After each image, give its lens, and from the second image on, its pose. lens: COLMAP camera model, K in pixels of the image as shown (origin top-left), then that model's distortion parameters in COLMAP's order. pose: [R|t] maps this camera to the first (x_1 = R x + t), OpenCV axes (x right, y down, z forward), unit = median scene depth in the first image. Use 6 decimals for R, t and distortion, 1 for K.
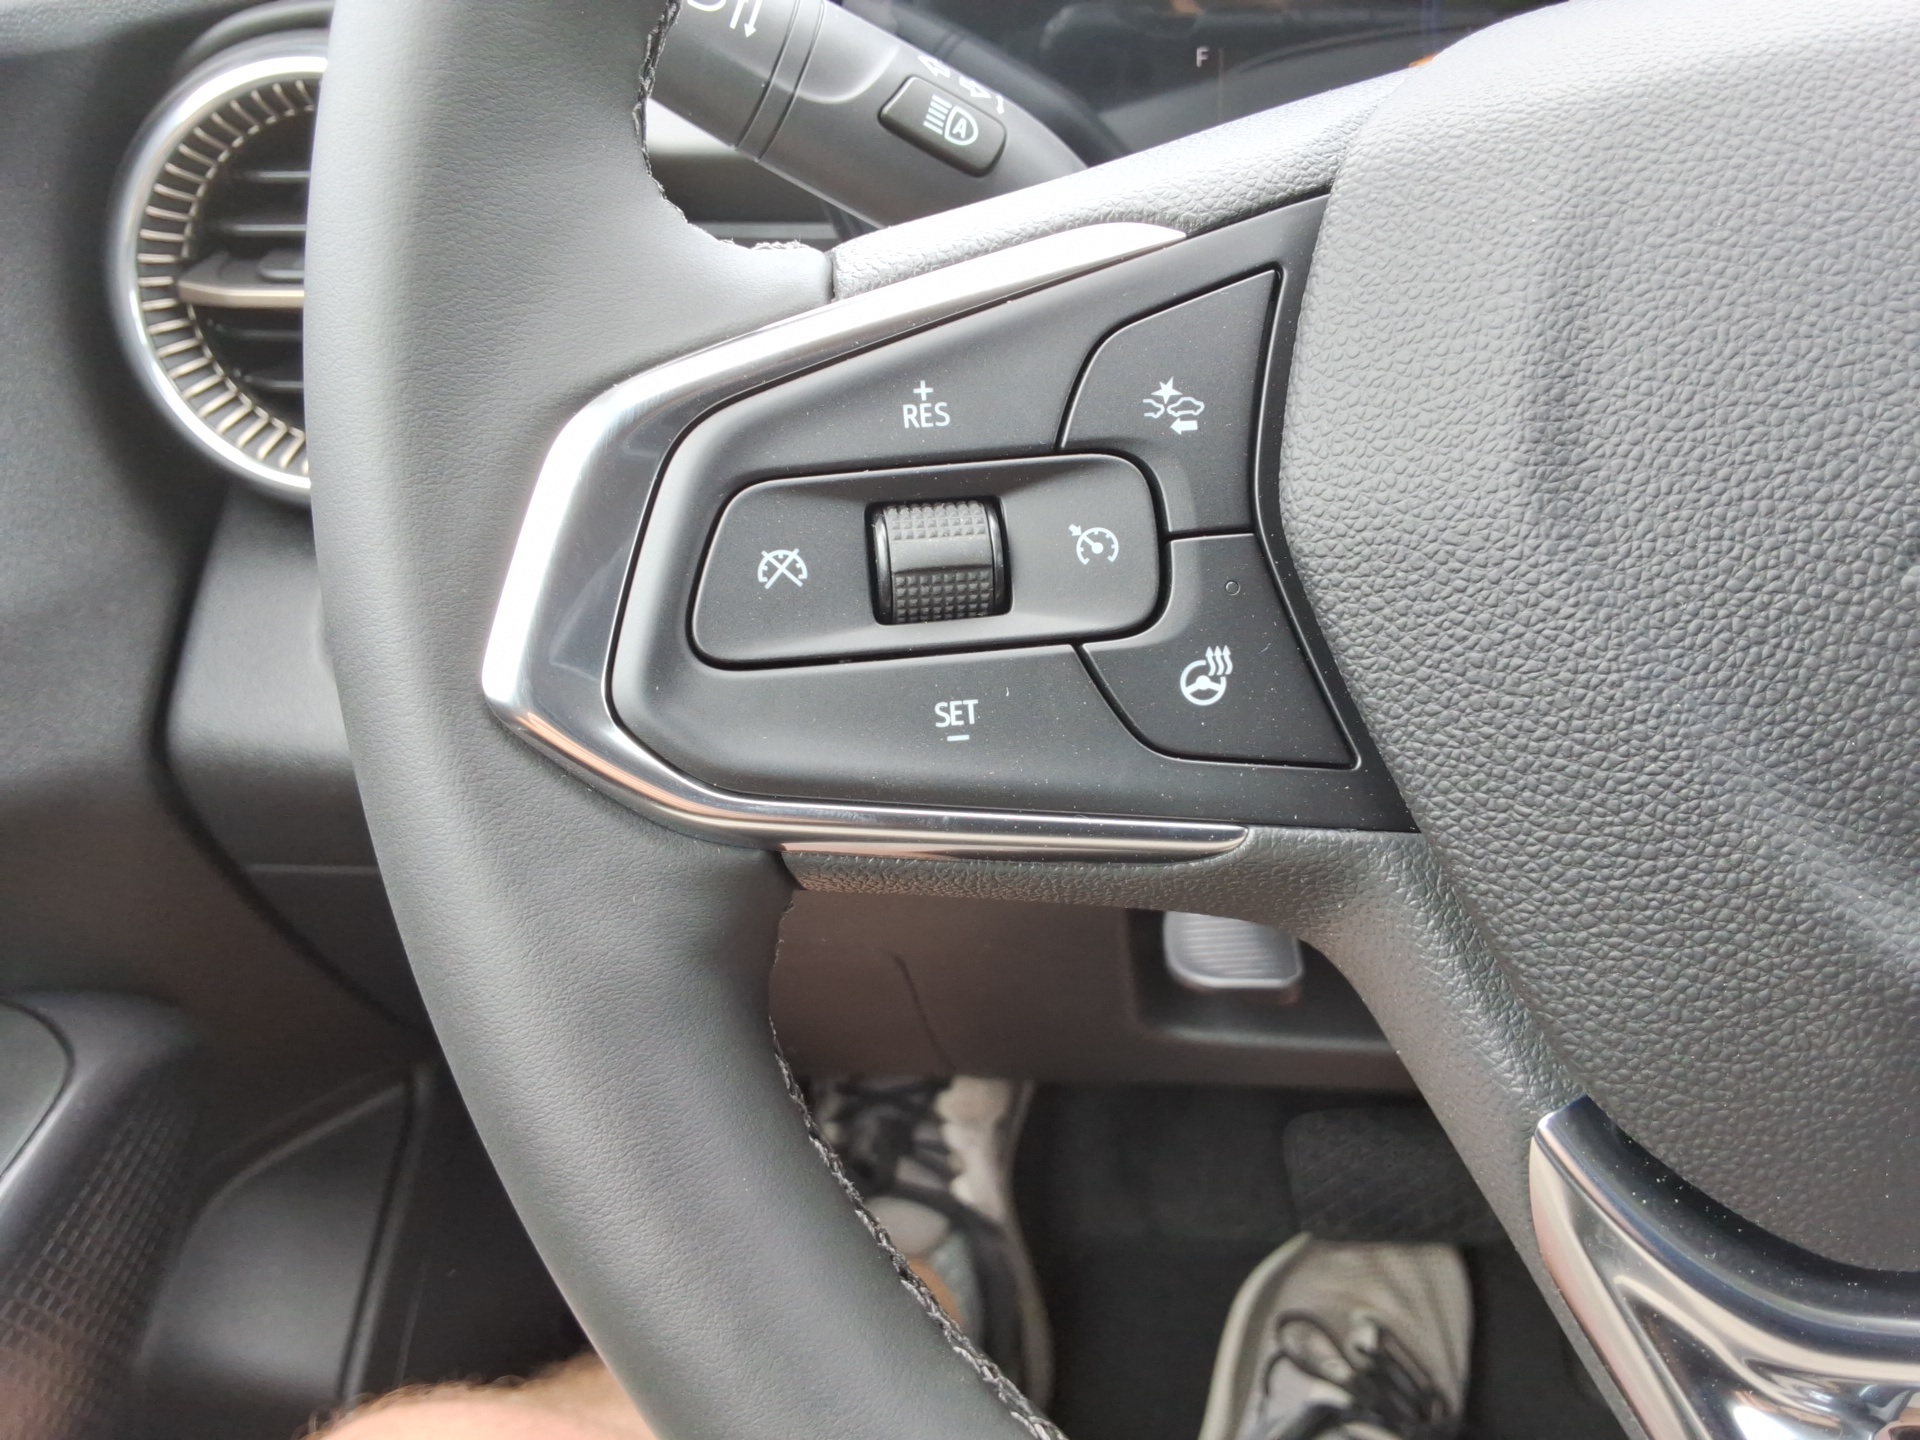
lens RADIAL K [[1571.4, 0, 989.3], [0, 1571.4, 717.2], [0, 0, 1]] dist [0.028202, -0.052712]
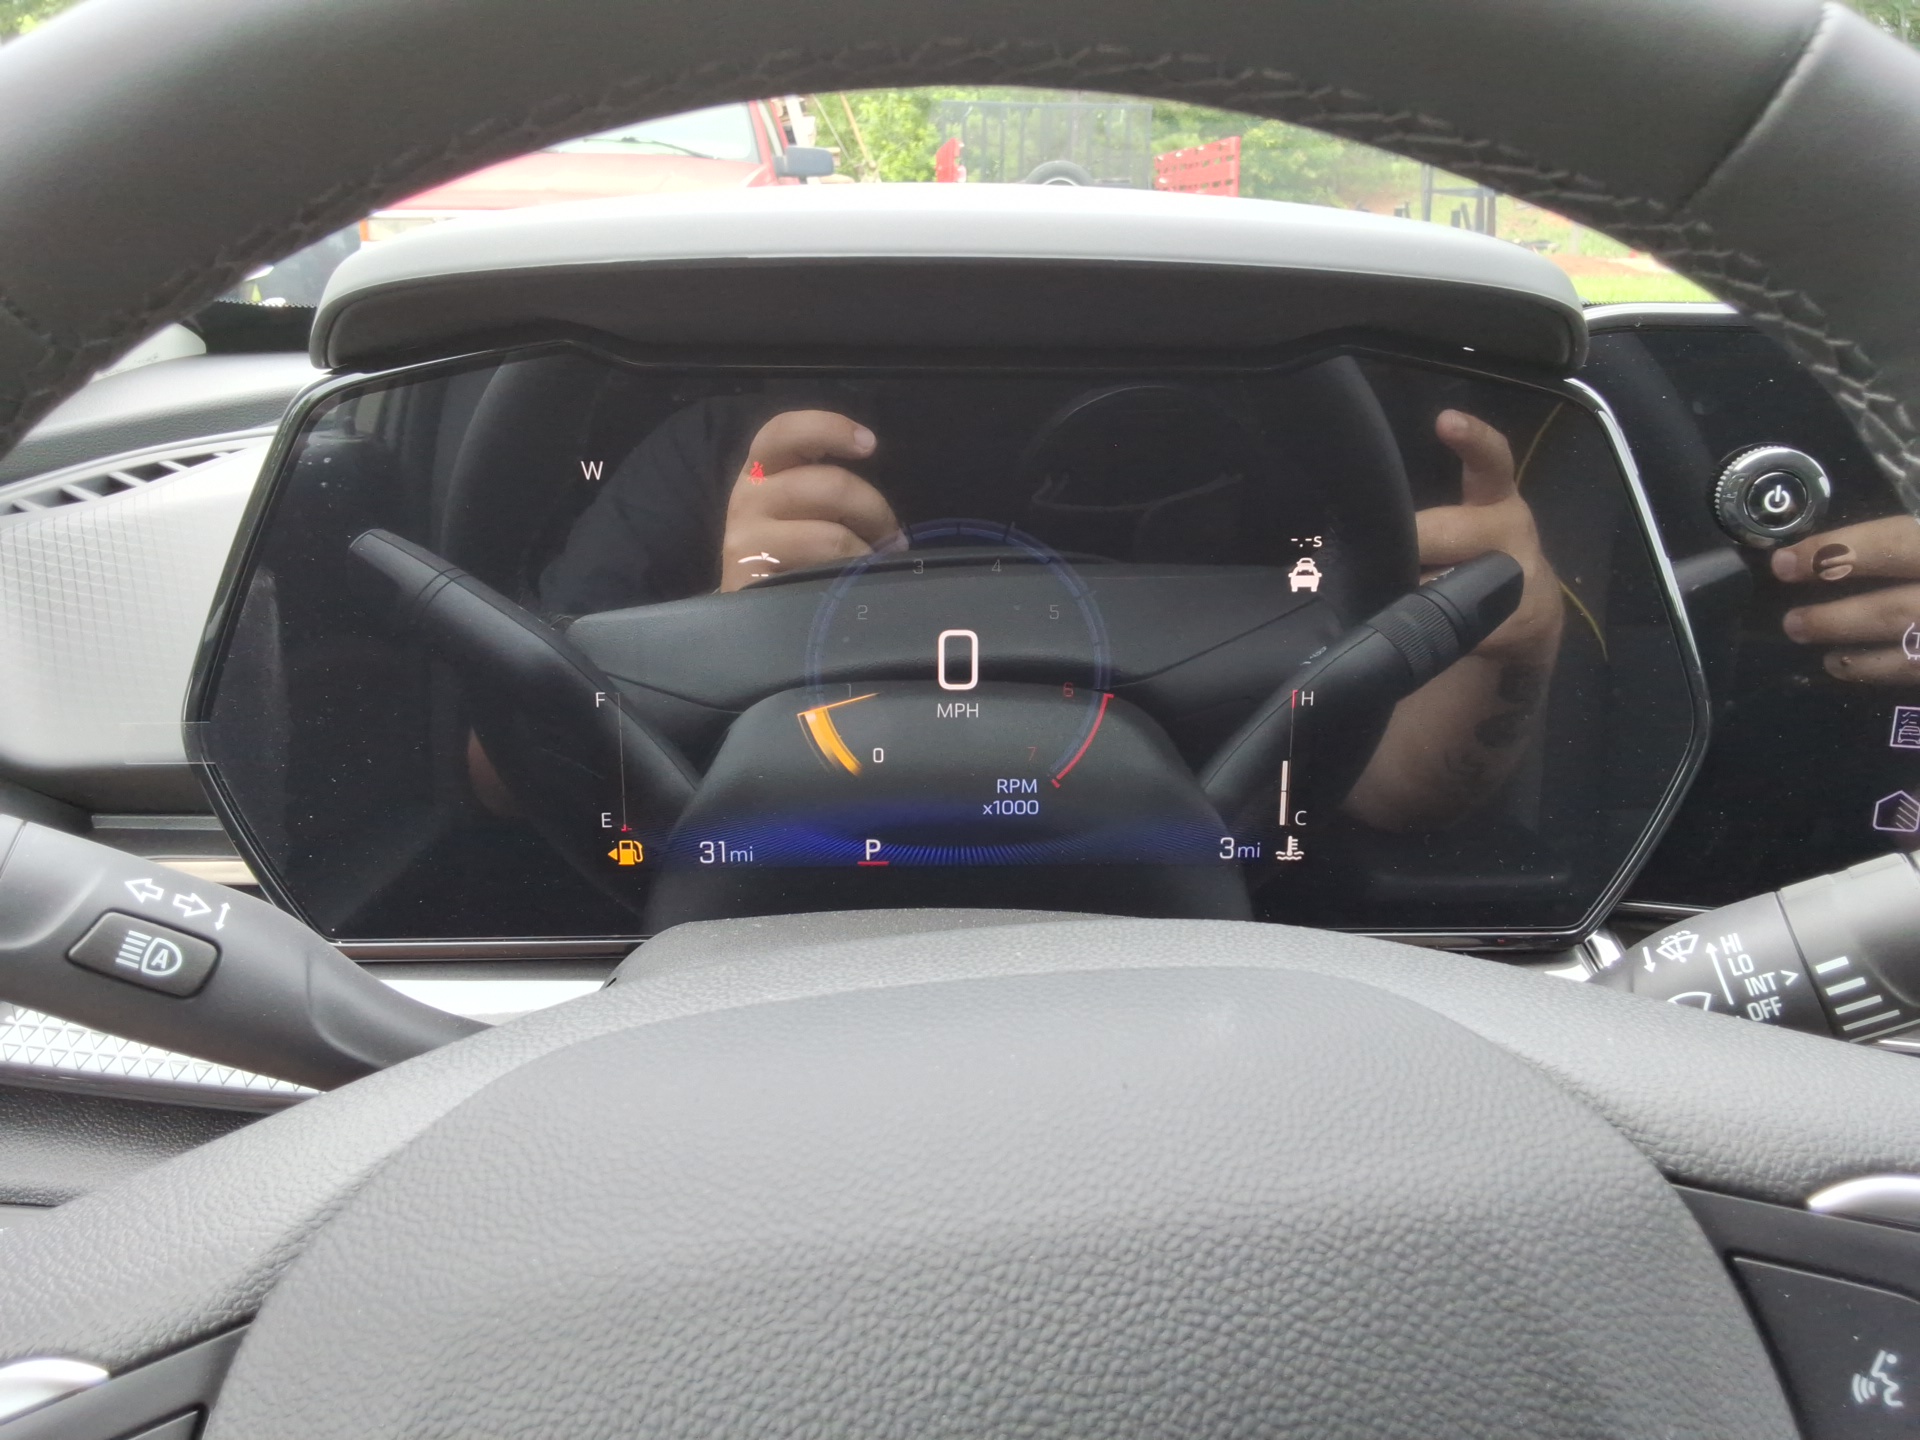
lens RADIAL K [[1541.8, 0, 973.2], [0, 1541.8, 700.9], [0, 0, 1]] dist [0.107177, -0.167602]
pose [[0.991473, 0.014563, 0.129496, 0.534926], [0.003953, 0.989917, -0.141591, -0.589249], [-0.130252, 0.140895, 0.981419, -0.079335]]
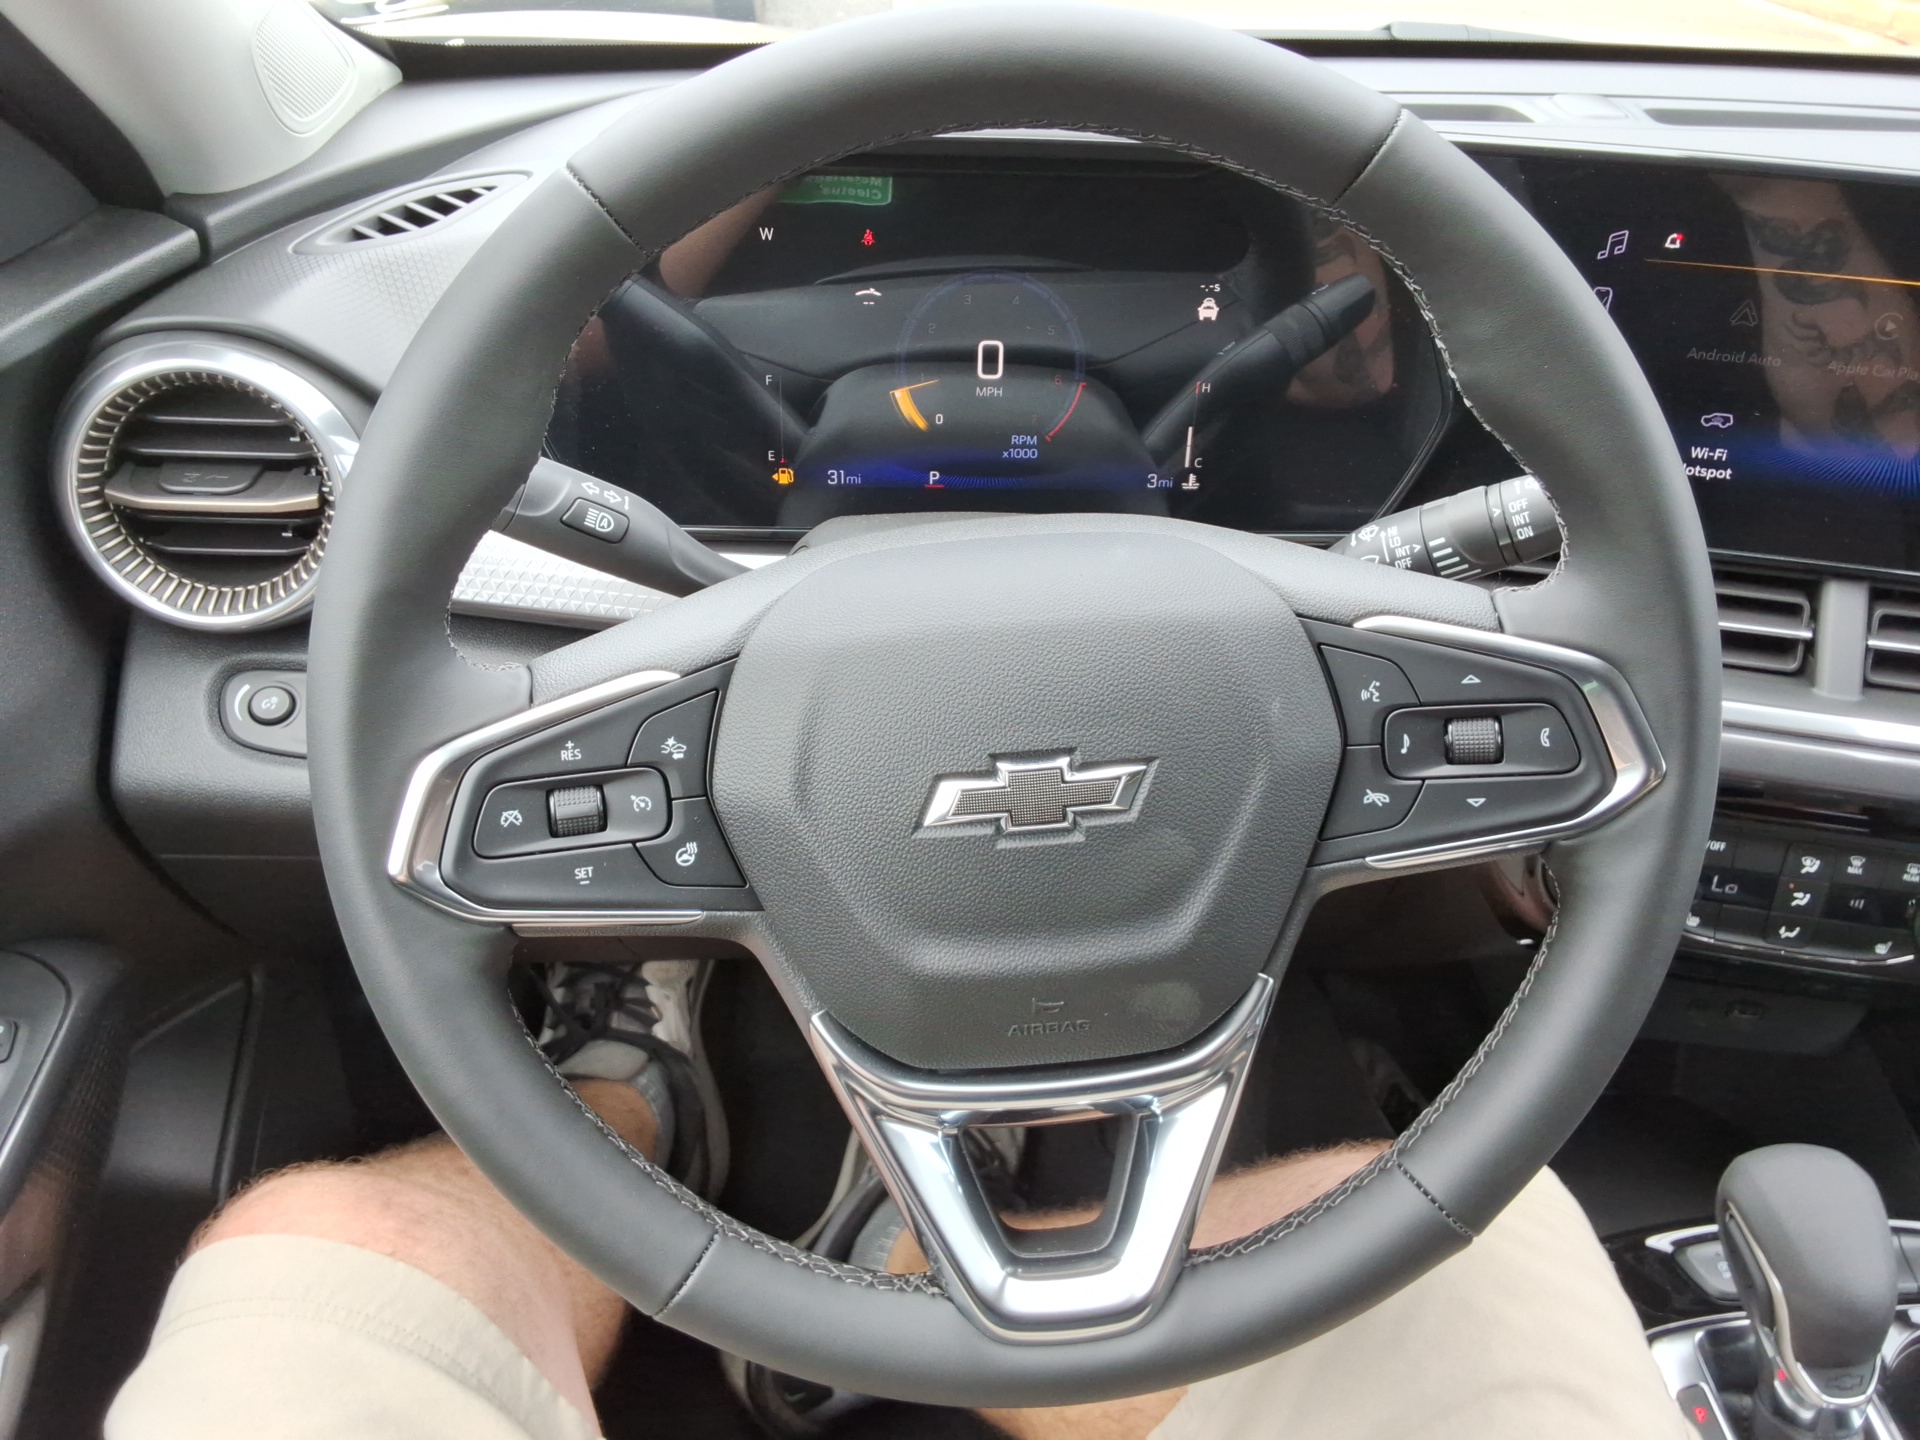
lens RADIAL K [[1541.8, 0, 985.2], [0, 1541.8, 706.7], [0, 0, 1]] dist [0.107177, -0.167602]
pose [[0.987676, -0.001940, 0.156502, 0.222651], [-0.013553, 0.995107, 0.097866, -0.513579], [-0.155926, -0.098781, 0.982817, -1.512948]]
